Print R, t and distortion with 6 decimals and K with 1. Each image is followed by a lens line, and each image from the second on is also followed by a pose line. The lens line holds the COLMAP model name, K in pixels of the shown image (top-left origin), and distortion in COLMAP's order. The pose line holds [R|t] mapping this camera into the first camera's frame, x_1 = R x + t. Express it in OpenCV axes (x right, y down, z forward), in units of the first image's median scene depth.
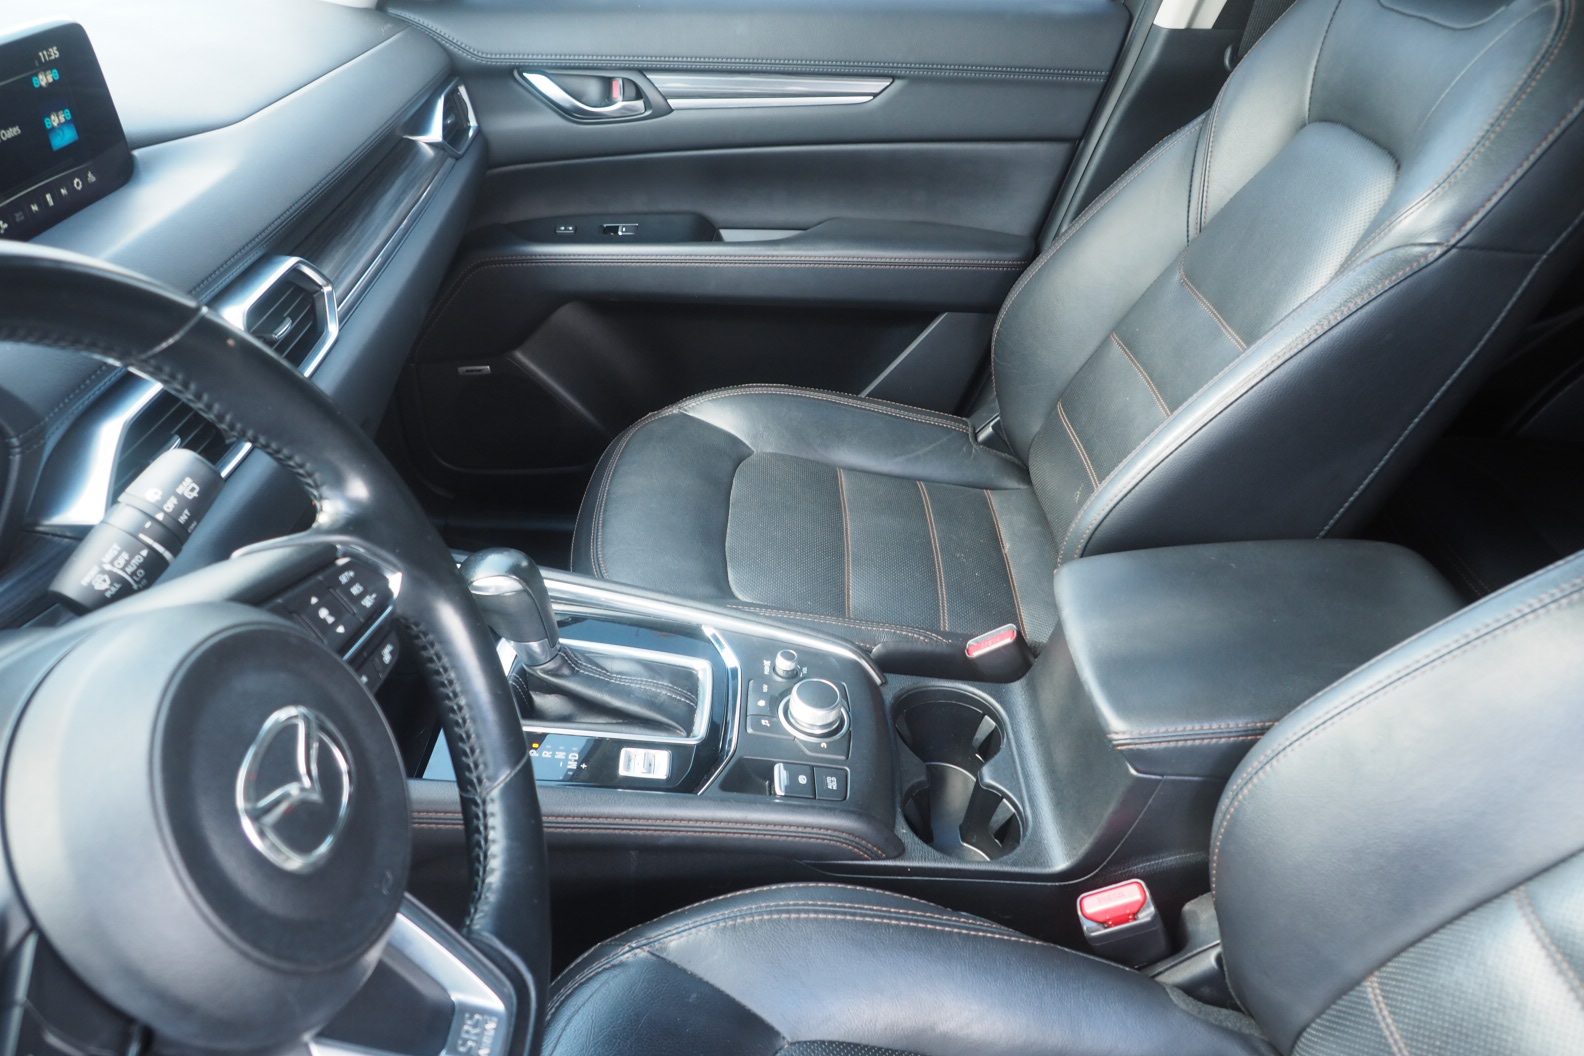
lens RADIAL K [[1106.5, 0, 783.6], [0, 1106.5, 526.4], [0, 0, 1]] dist [-0.032308, 0.006899]
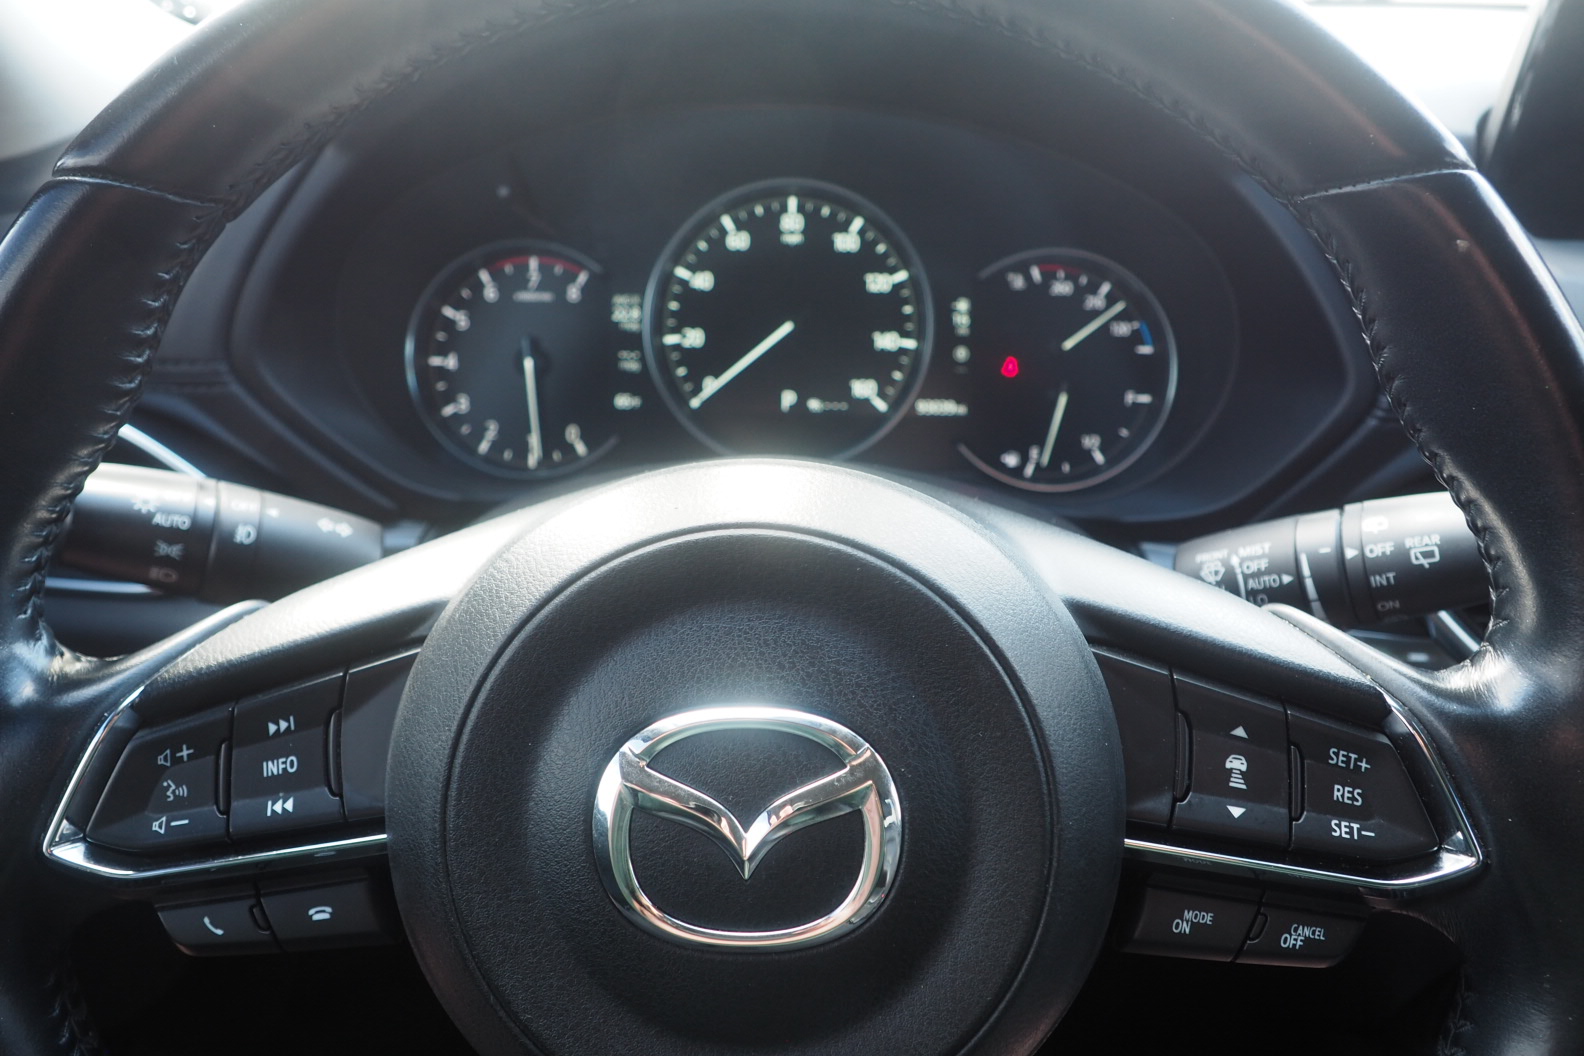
lens RADIAL K [[1265.6, 0, 782.7], [0, 1265.6, 523.9], [0, 0, 1]] dist [-0.028371, -0.012259]
pose [[-0.028743, 0.403341, -0.914598, 0.040531], [-0.556485, 0.753617, 0.349836, -0.052529], [0.830360, 0.519016, 0.202792, 0.344831]]
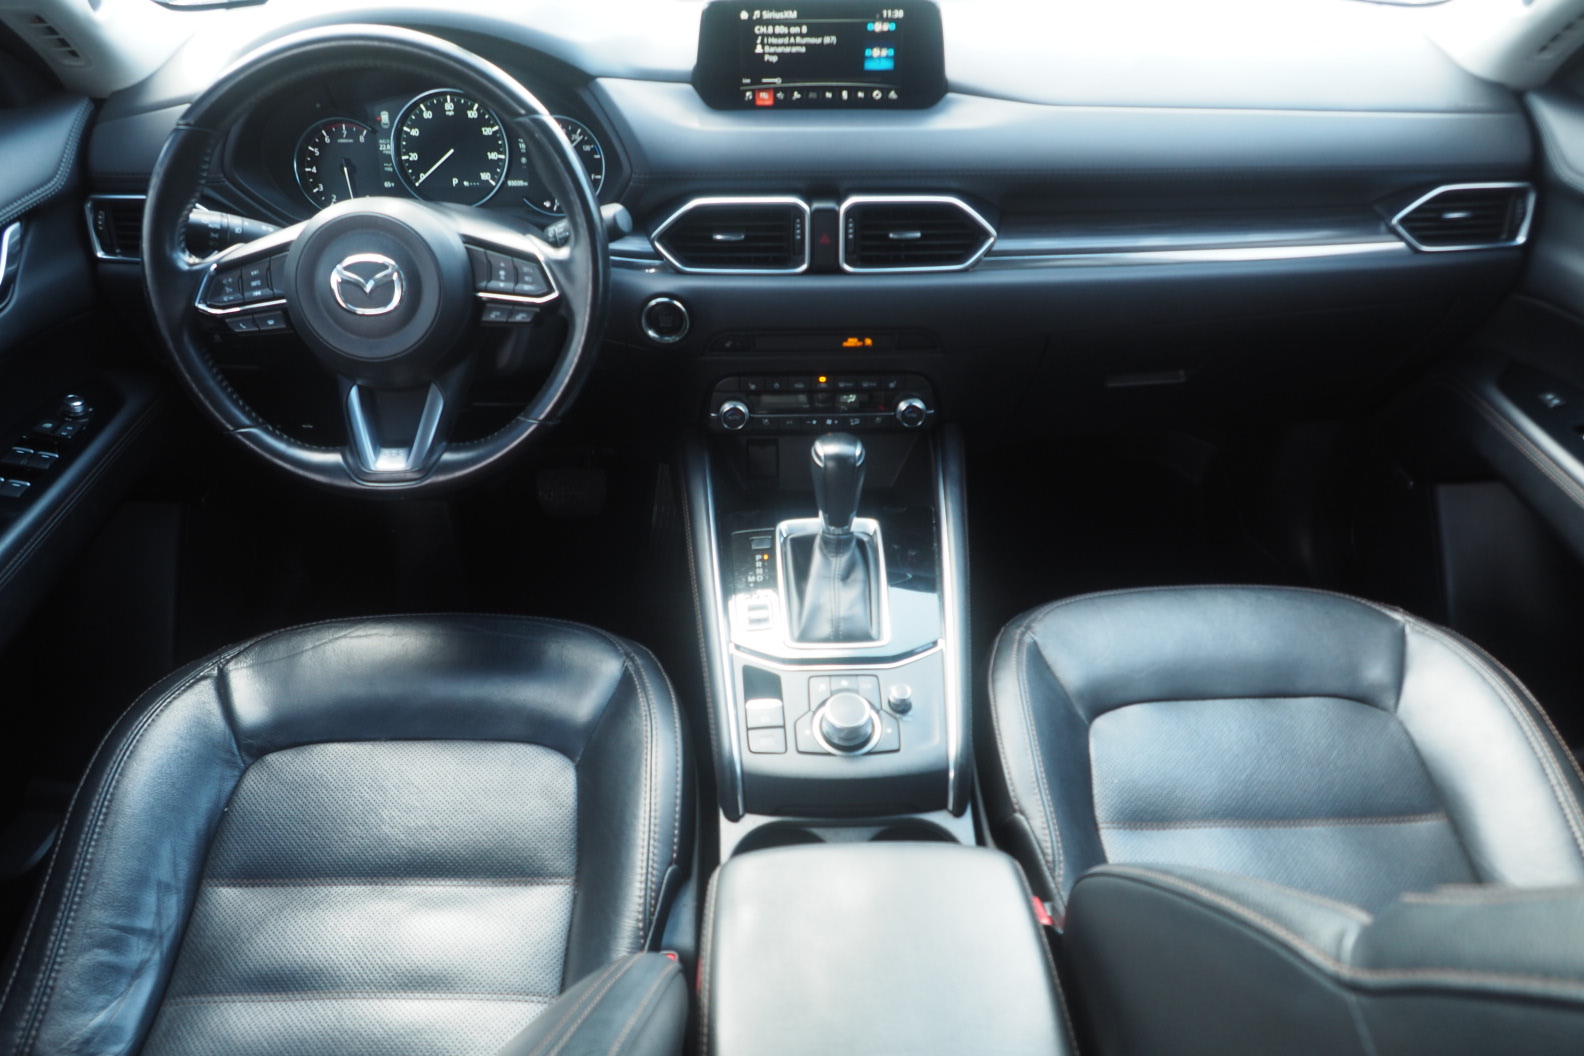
lens RADIAL K [[1106.5, 0, 792.4], [0, 1106.5, 523.7], [0, 0, 1]] dist [-0.032308, 0.006899]
pose [[0.044541, 0.577166, -0.815412, 0.811230], [-0.555643, 0.692635, 0.459911, -0.446049], [0.830227, 0.432593, 0.351548, 0.495941]]
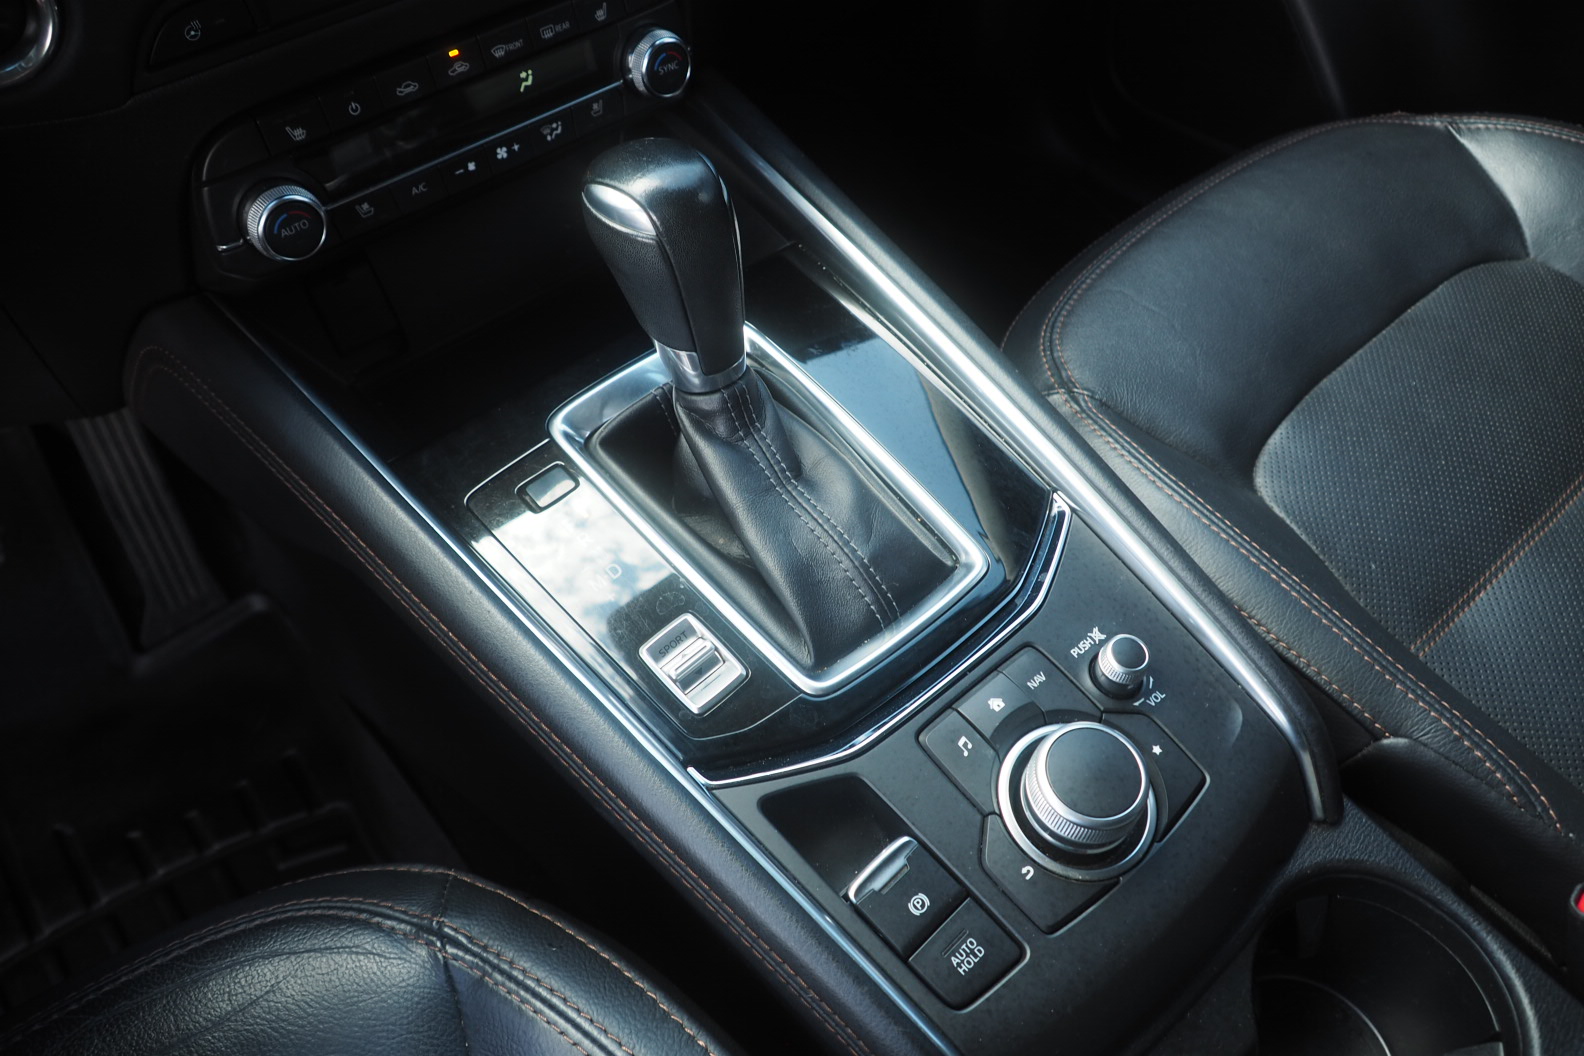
lens RADIAL K [[1106.5, 0, 789.3], [0, 1106.5, 529.0], [0, 0, 1]] dist [-0.032308, 0.006899]
pose [[0.658314, 0.562581, -0.500125, 0.115177], [-0.391242, 0.823333, 0.411161, -0.058150], [0.643080, -0.075003, 0.762117, 0.603021]]
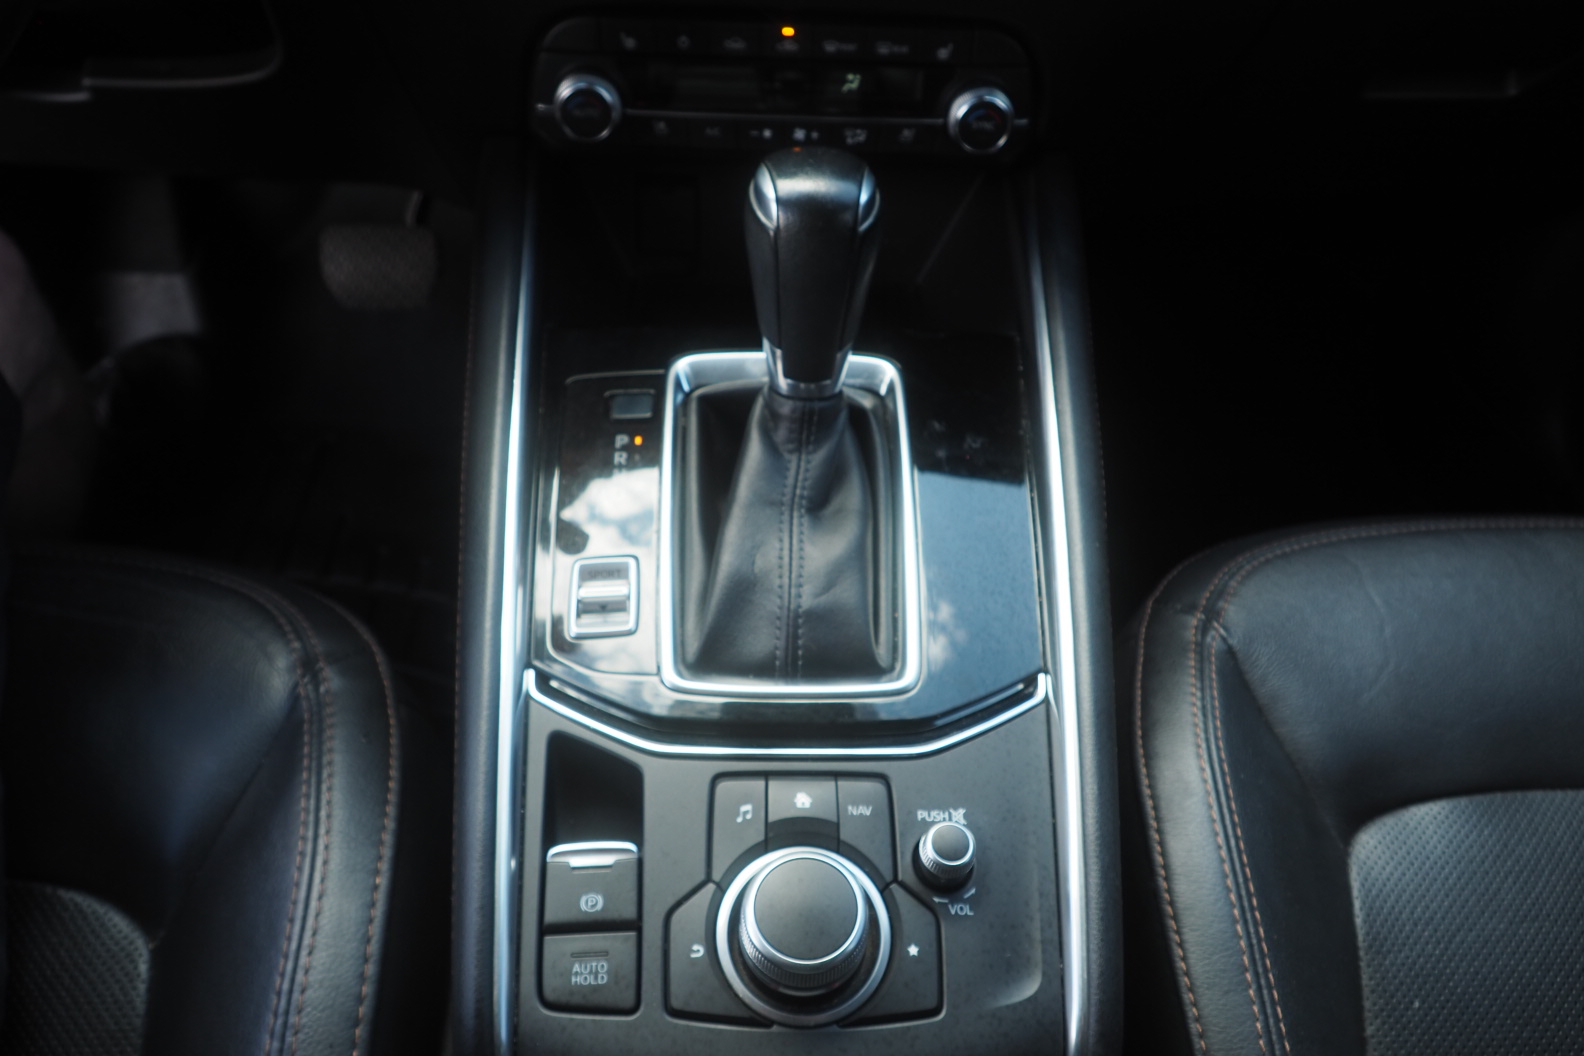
lens RADIAL K [[1106.5, 0, 795.9], [0, 1106.5, 522.4], [0, 0, 1]] dist [-0.032308, 0.006899]
pose [[0.035976, 0.724948, -0.687863, 0.205015], [-0.589448, 0.571221, 0.571189, -0.154993], [0.807005, 0.384911, 0.447870, 0.767118]]
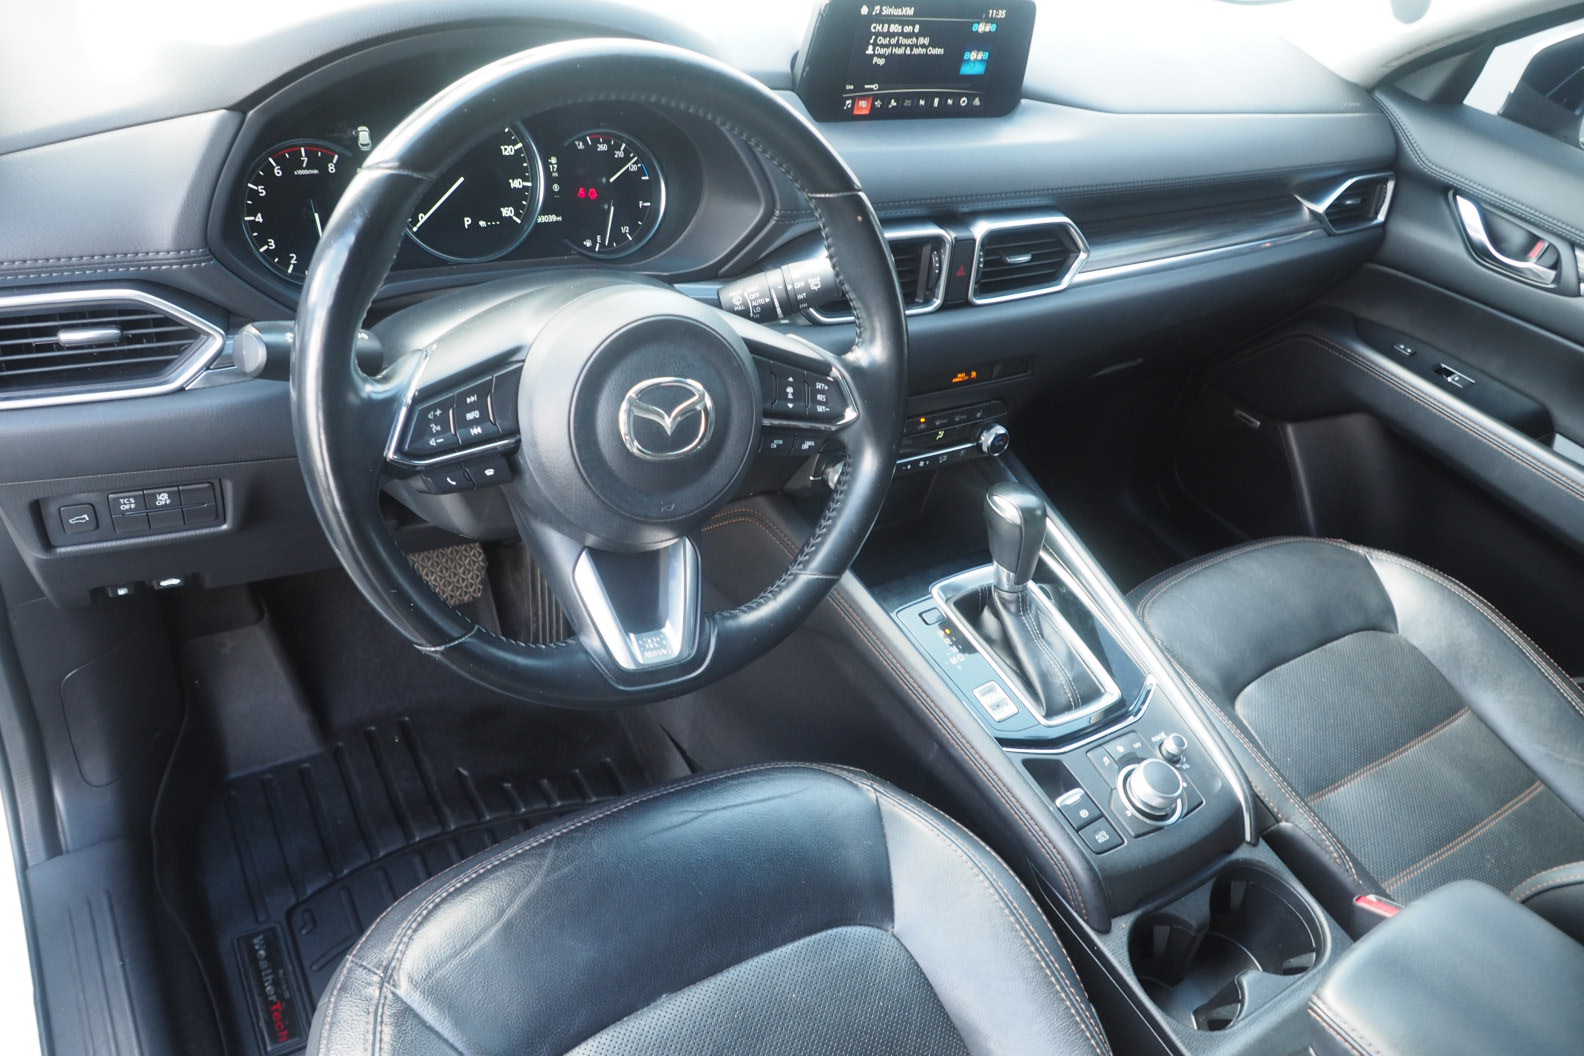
lens RADIAL K [[1106.5, 0, 801.1], [0, 1106.5, 529.2], [0, 0, 1]] dist [-0.032308, 0.006899]
pose [[0.539748, 0.577876, -0.612153, 0.350048], [-0.594047, 0.776693, 0.209420, -0.047107], [0.596473, 0.250613, 0.762504, -0.058575]]
